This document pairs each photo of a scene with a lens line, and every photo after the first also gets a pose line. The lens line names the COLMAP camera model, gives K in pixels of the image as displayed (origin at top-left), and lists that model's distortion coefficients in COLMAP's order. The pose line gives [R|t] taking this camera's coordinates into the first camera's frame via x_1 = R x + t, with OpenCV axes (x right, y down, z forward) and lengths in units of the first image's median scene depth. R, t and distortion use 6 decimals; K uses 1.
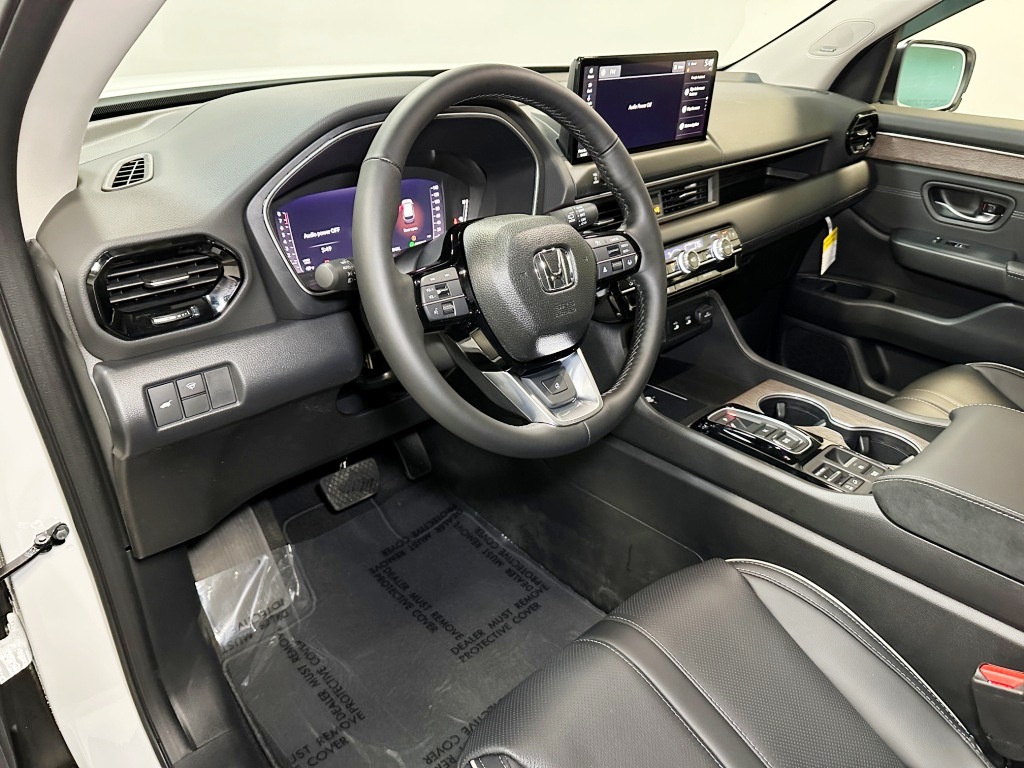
lens RADIAL K [[696.6, 0, 508.4], [0, 696.6, 386.2], [0, 0, 1]] dist [0.000072, -0.001468]
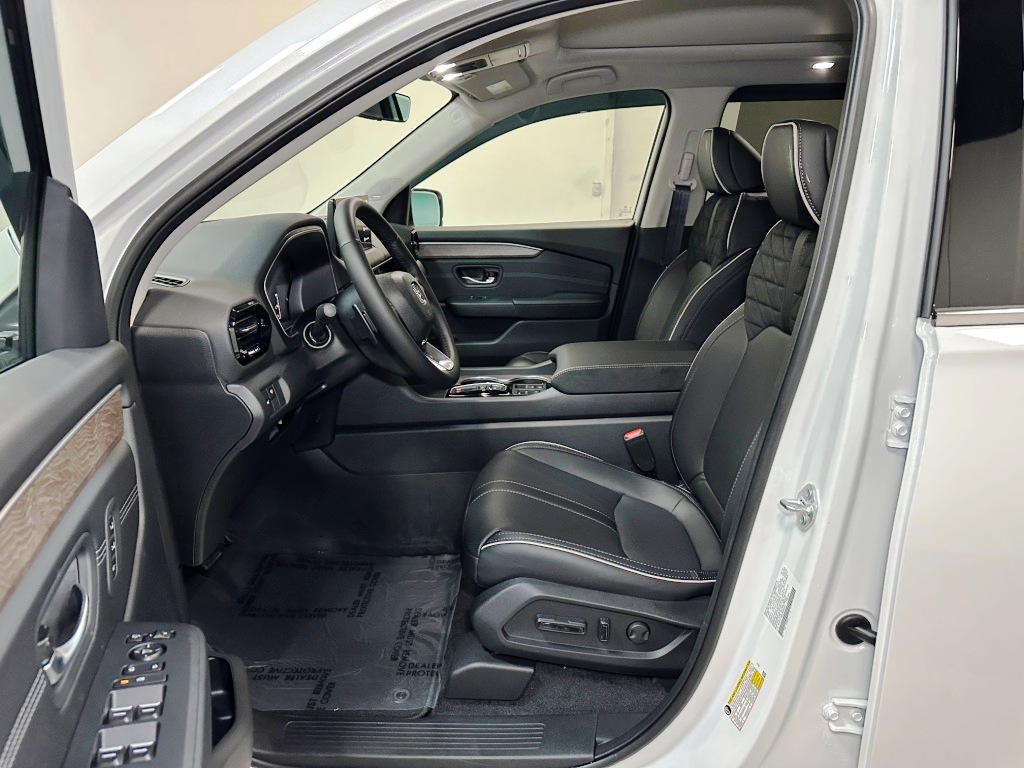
lens RADIAL K [[731.9, 0, 509.4], [0, 731.9, 384.7], [0, 0, 1]] dist [0.030198, -0.044474]
pose [[0.698933, -0.226878, 0.678247, -0.593110], [0.370283, 0.926142, -0.071777, 0.151295], [-0.611868, 0.301311, 0.731320, -0.287660]]
